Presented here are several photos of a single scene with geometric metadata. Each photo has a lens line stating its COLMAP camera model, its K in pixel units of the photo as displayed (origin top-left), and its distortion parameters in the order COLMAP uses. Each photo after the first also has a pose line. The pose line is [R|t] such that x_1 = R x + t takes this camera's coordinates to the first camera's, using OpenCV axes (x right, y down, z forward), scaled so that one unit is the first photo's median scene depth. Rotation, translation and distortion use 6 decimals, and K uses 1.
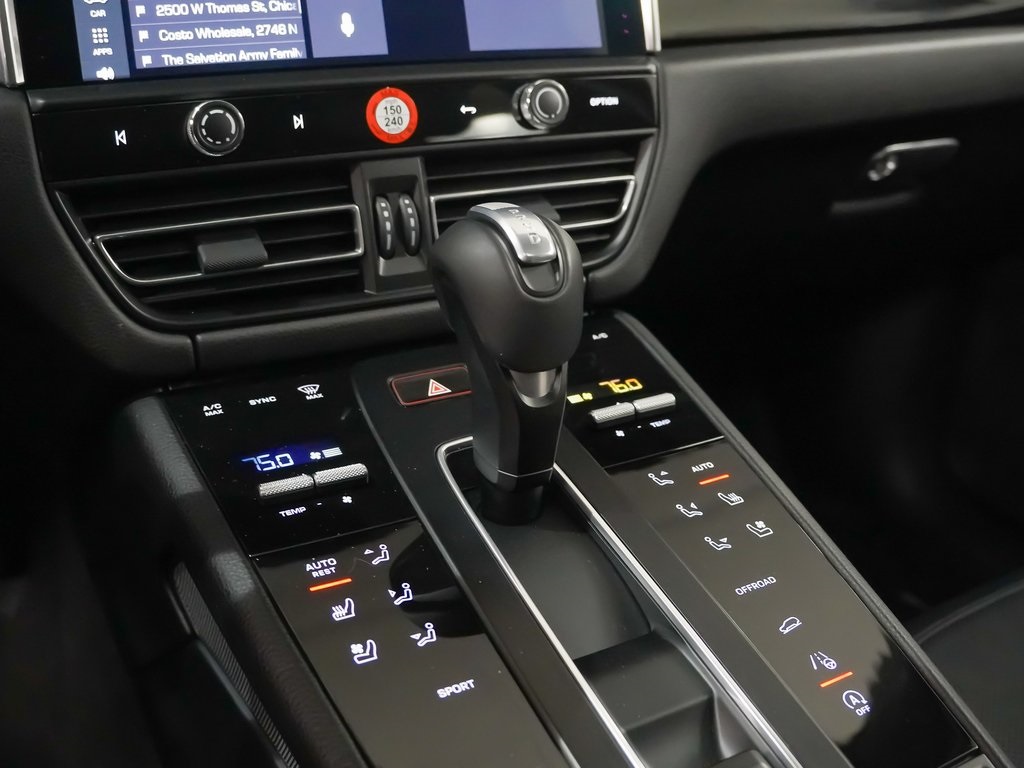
lens RADIAL K [[1107.5, 0, 520.7], [0, 1107.5, 377.4], [0, 0, 1]] dist [-0.174105, 0.000000]
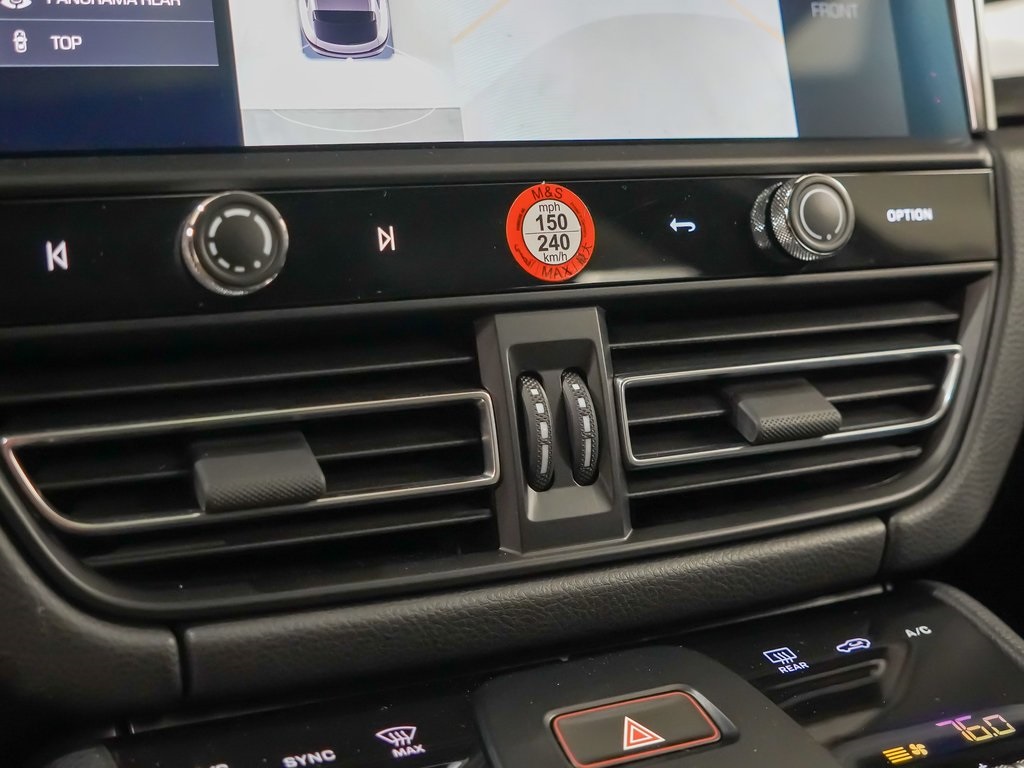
lens RADIAL K [[1478.7, 0, 507.1], [0, 1478.7, 383.8], [0, 0, 1]] dist [-0.085600, 0.000000]
pose [[0.996504, -0.005786, -0.083341, -0.079184], [-0.009617, 0.983023, -0.183230, -0.025727], [0.082987, 0.183391, 0.979531, 0.280439]]
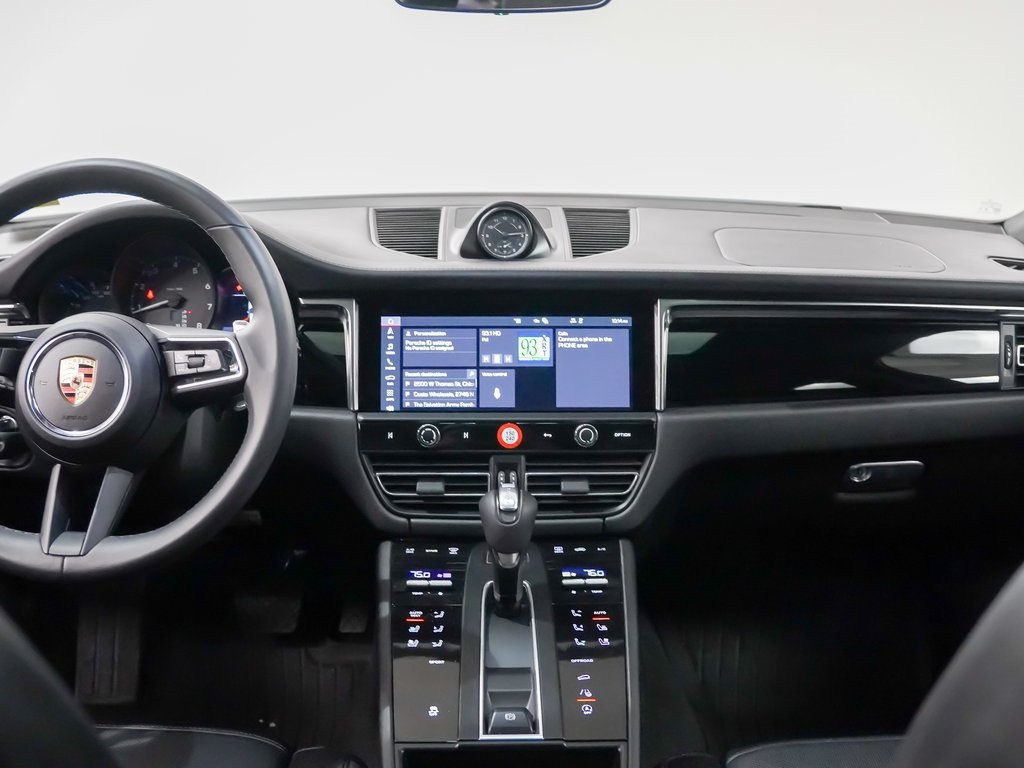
lens RADIAL K [[1107.5, 0, 511.2], [0, 1107.5, 384.7], [0, 0, 1]] dist [-0.174105, 0.000000]
pose [[0.878663, 0.086917, -0.469464, 0.968101], [-0.167123, 0.977074, -0.131895, -0.042057], [0.447237, 0.194350, 0.873045, -1.035427]]
